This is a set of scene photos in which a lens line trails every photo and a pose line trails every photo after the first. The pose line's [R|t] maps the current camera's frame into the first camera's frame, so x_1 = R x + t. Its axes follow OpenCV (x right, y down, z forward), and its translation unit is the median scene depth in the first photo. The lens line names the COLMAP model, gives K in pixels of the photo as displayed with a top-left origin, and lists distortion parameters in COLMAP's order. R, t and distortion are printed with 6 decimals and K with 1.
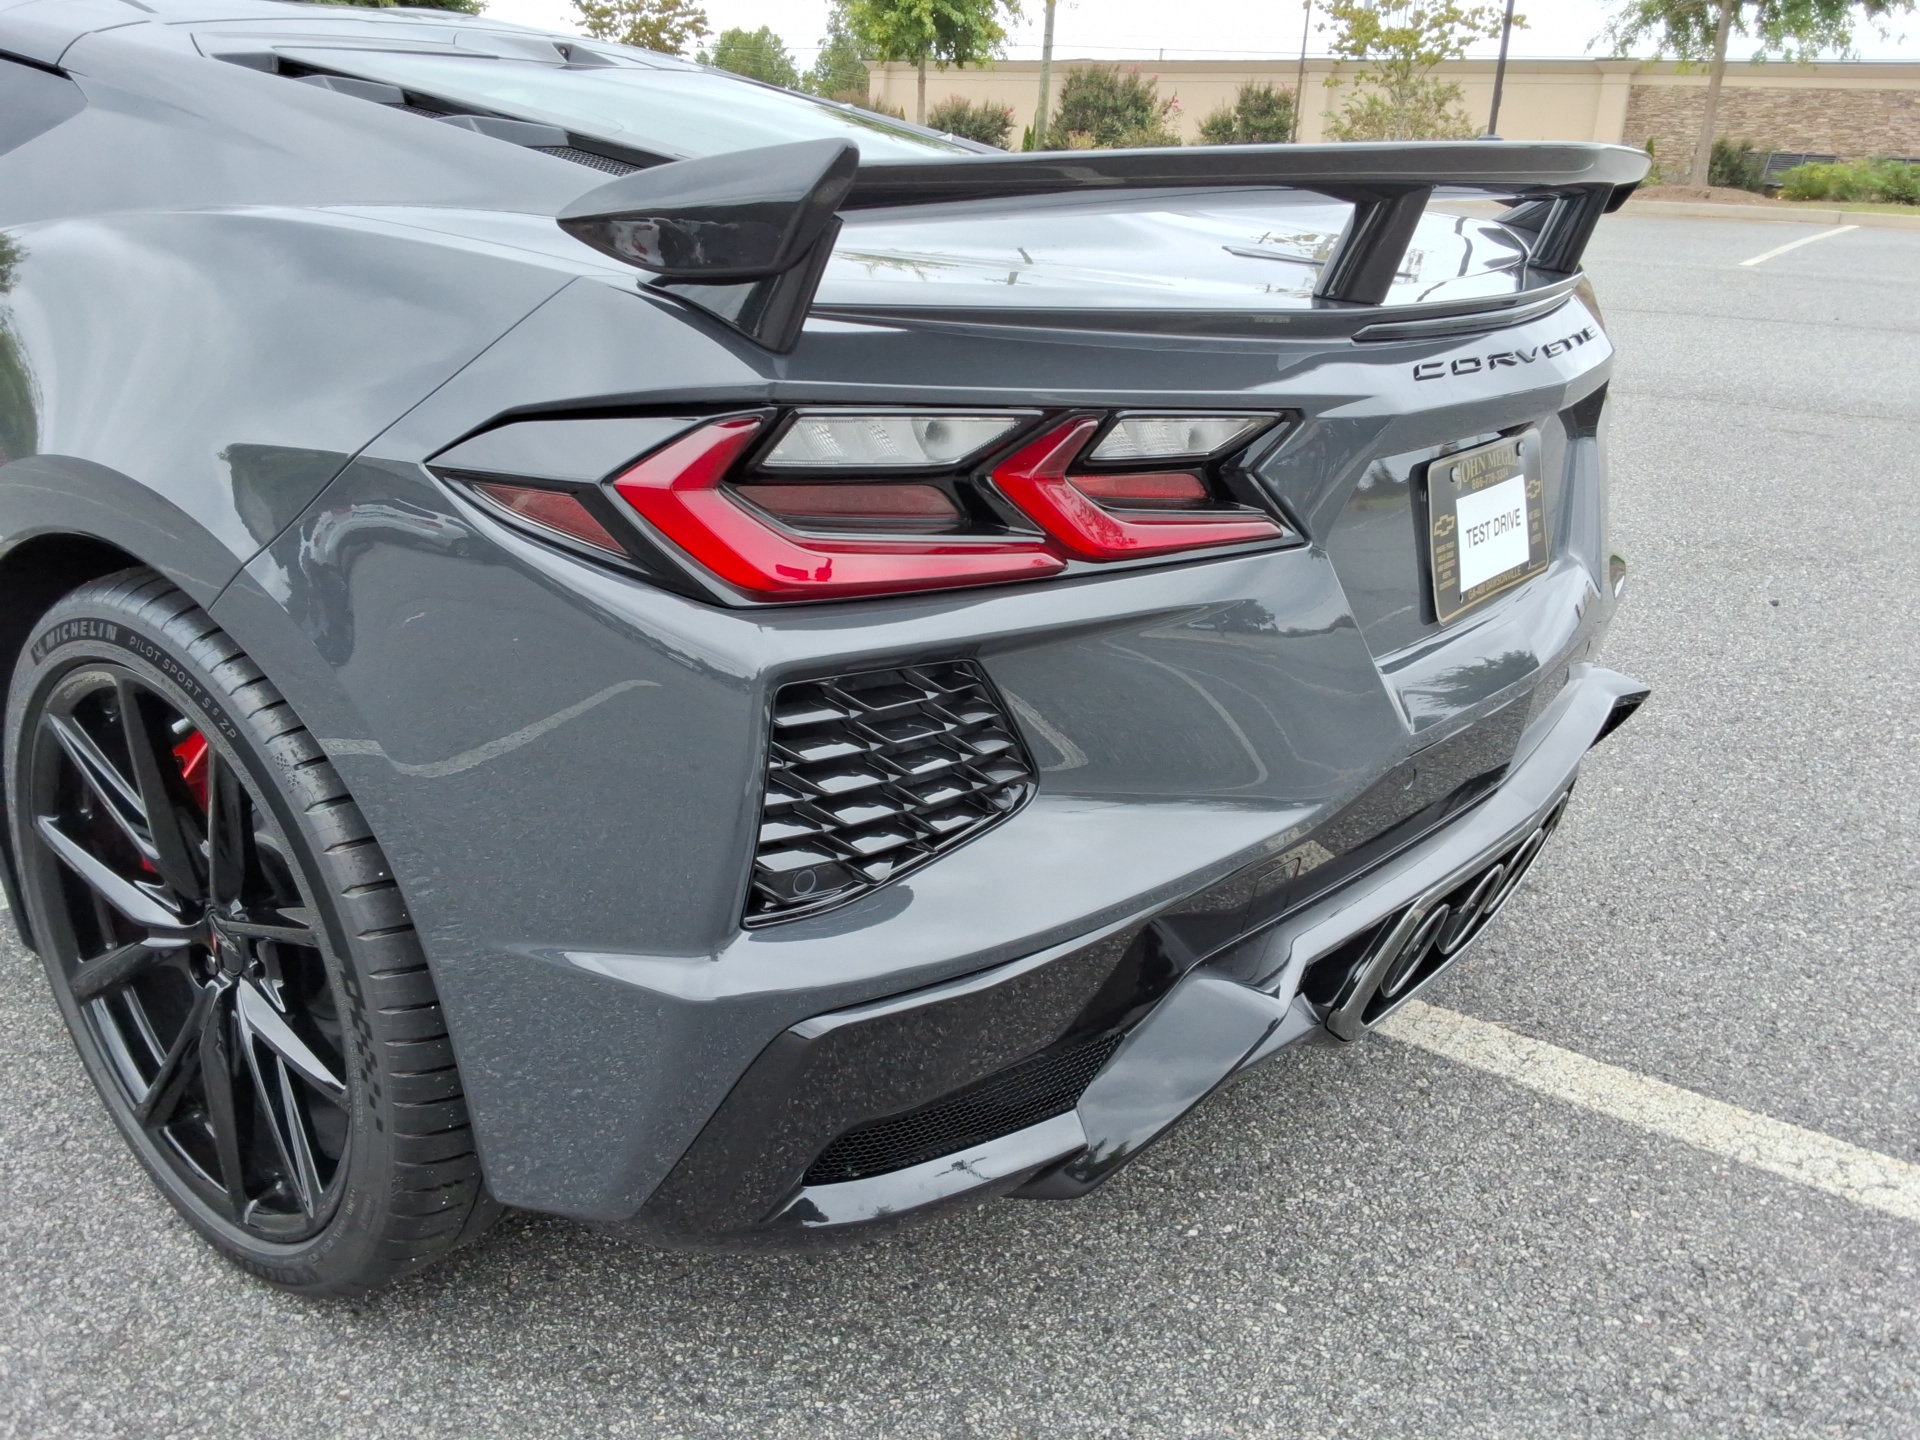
lens RADIAL K [[1542.3, 0, 970.9], [0, 1542.3, 708.0], [0, 0, 1]] dist [0.098776, -0.152574]
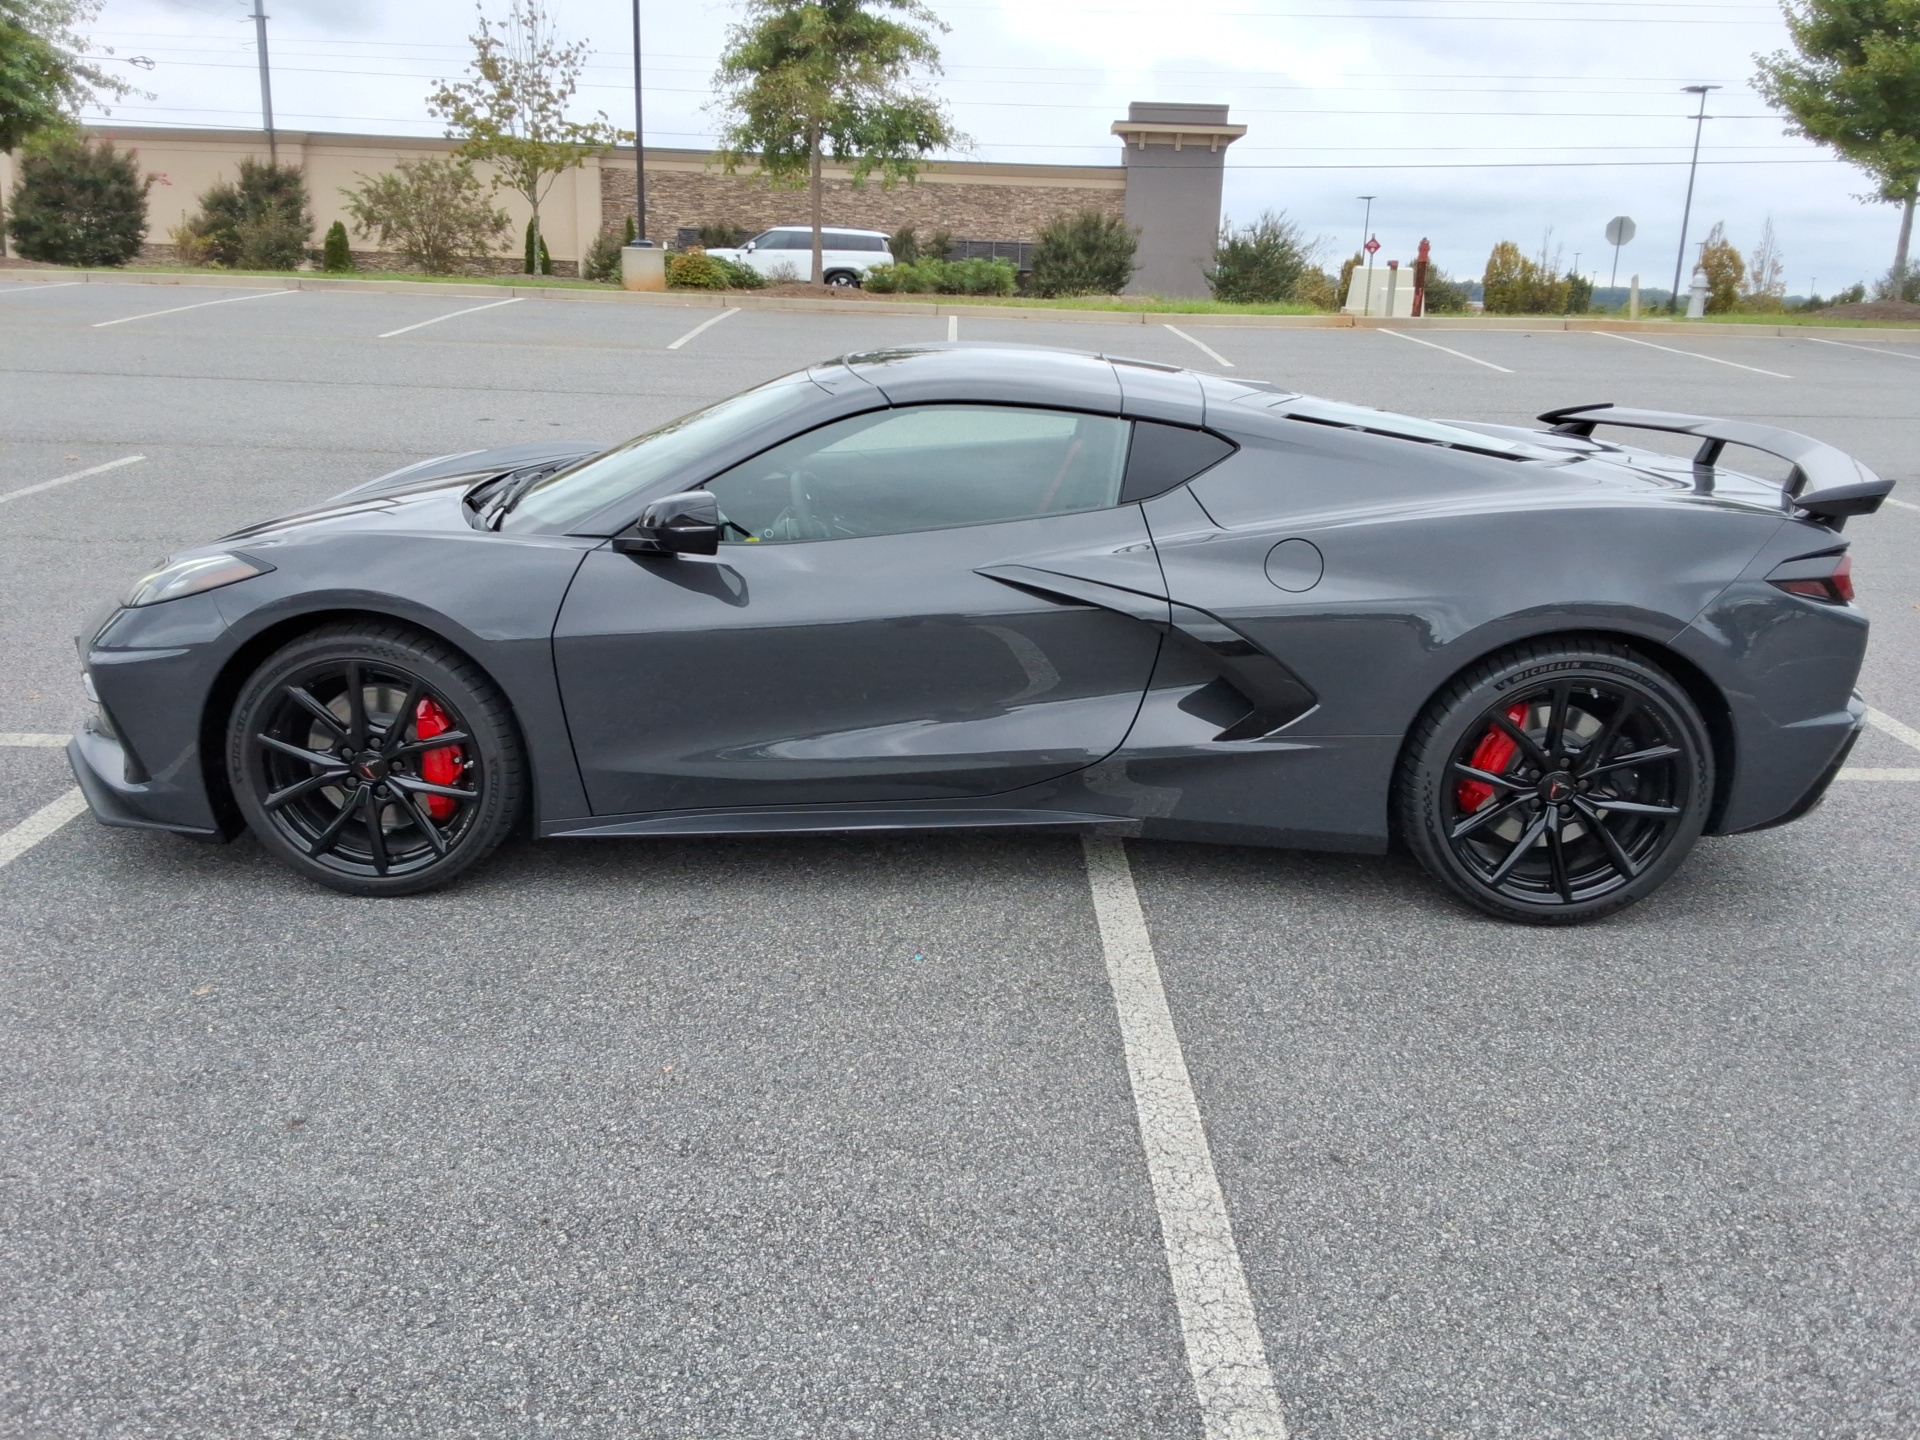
lens RADIAL K [[1542.3, 0, 989.8], [0, 1542.3, 718.4], [0, 0, 1]] dist [0.098776, -0.152574]
pose [[0.795416, -0.181458, 0.578262, -2.194657], [0.197837, 0.979600, 0.035267, -0.189803], [-0.572865, 0.086350, 0.815088, -0.436862]]
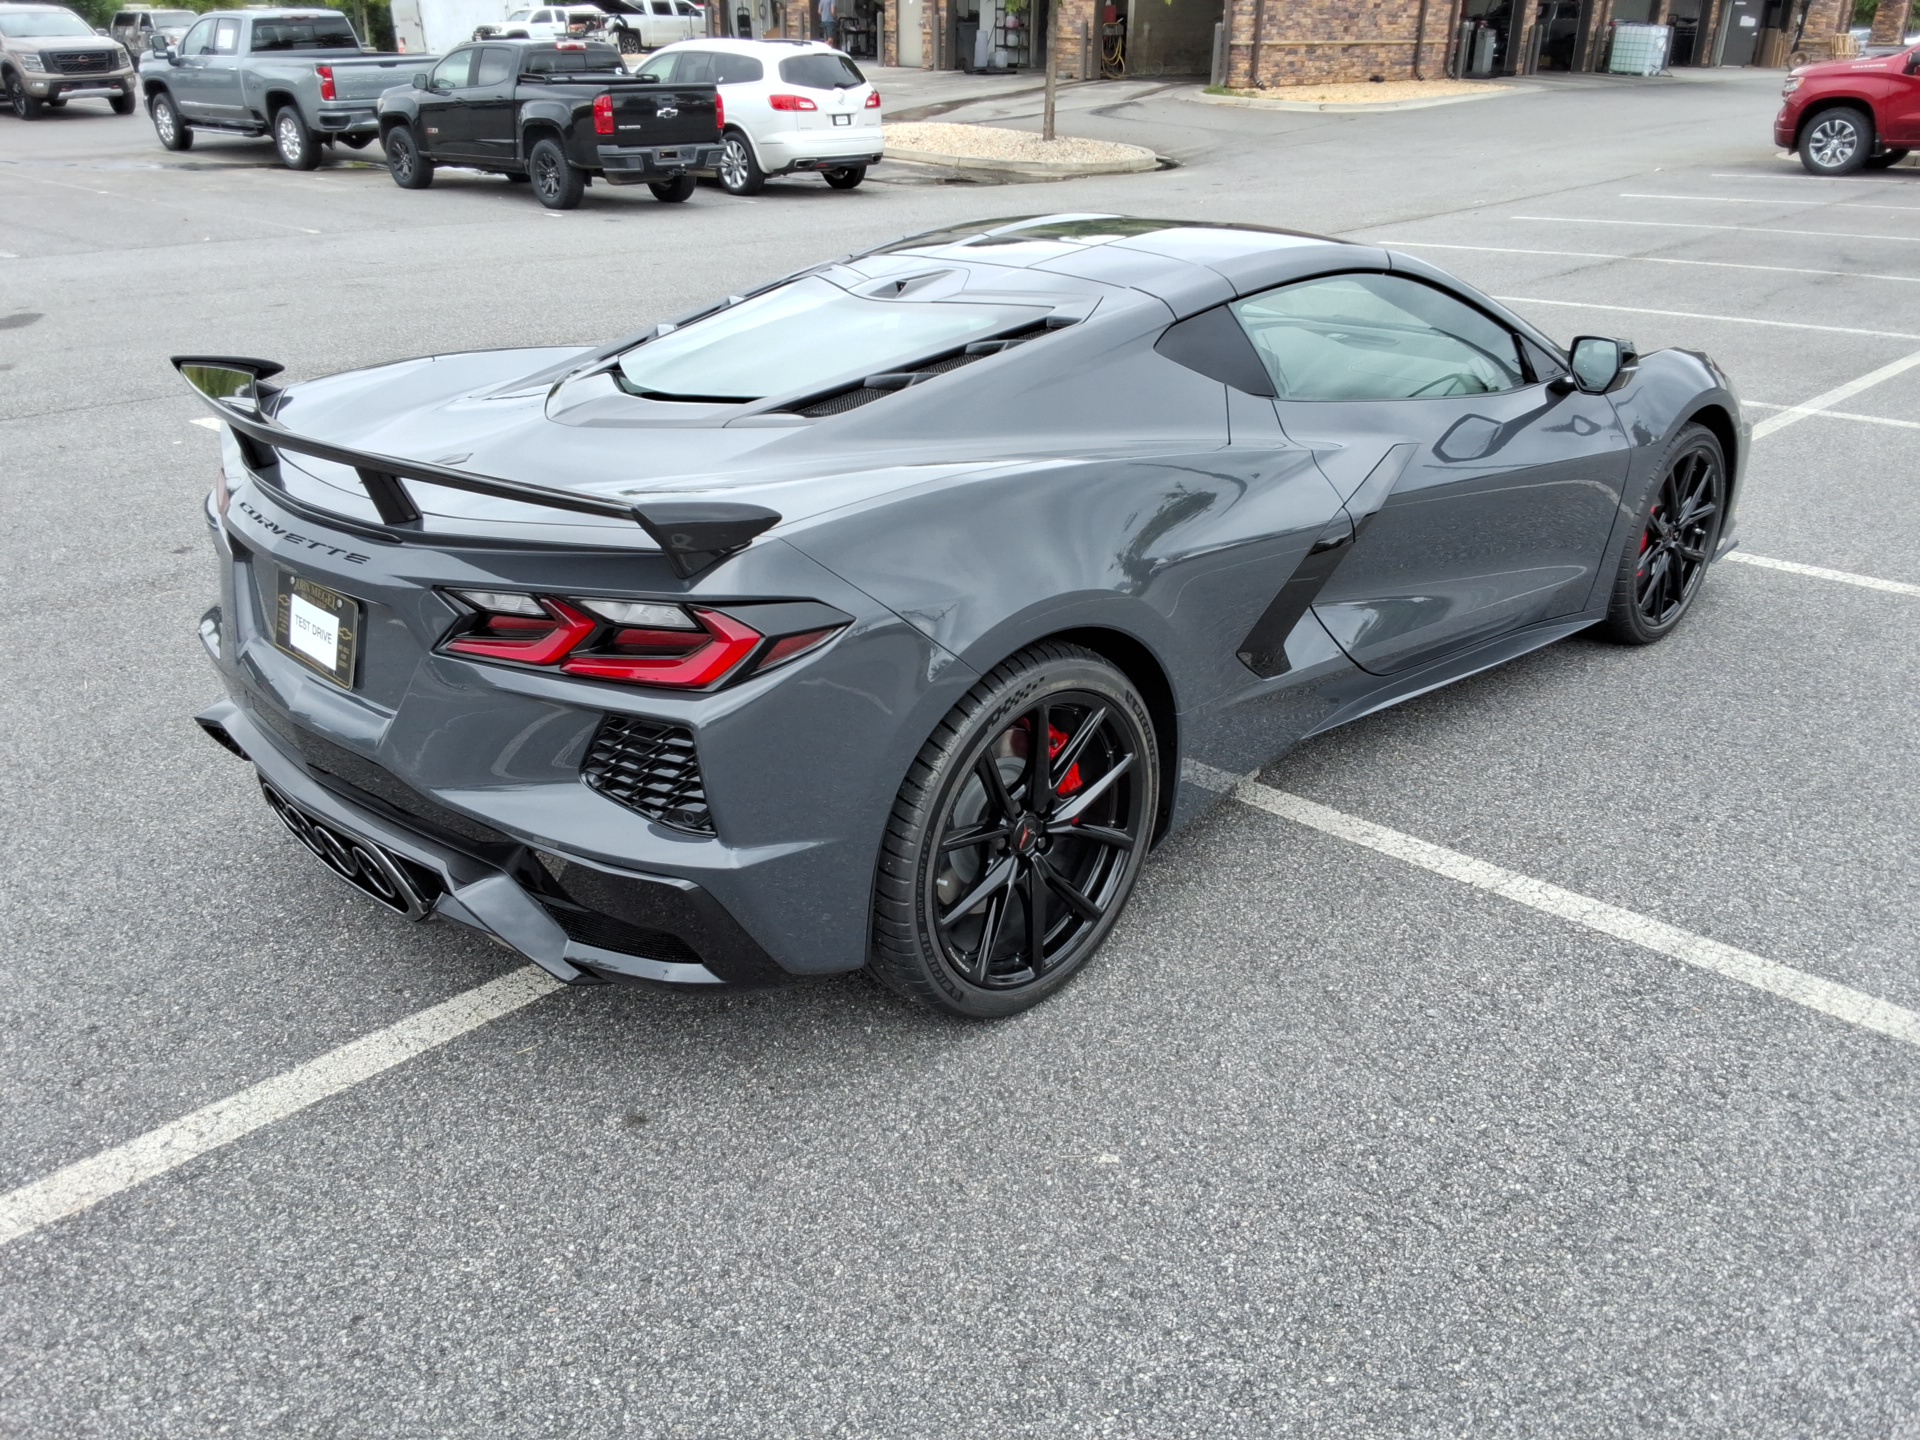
lens RADIAL K [[1542.3, 0, 969.8], [0, 1542.3, 691.5], [0, 0, 1]] dist [0.098776, -0.152574]
pose [[-0.132215, 0.345497, -0.929059, 1.677118], [-0.336499, 0.865981, 0.369926, -0.843329], [0.932356, 0.361537, 0.001764, 1.522279]]
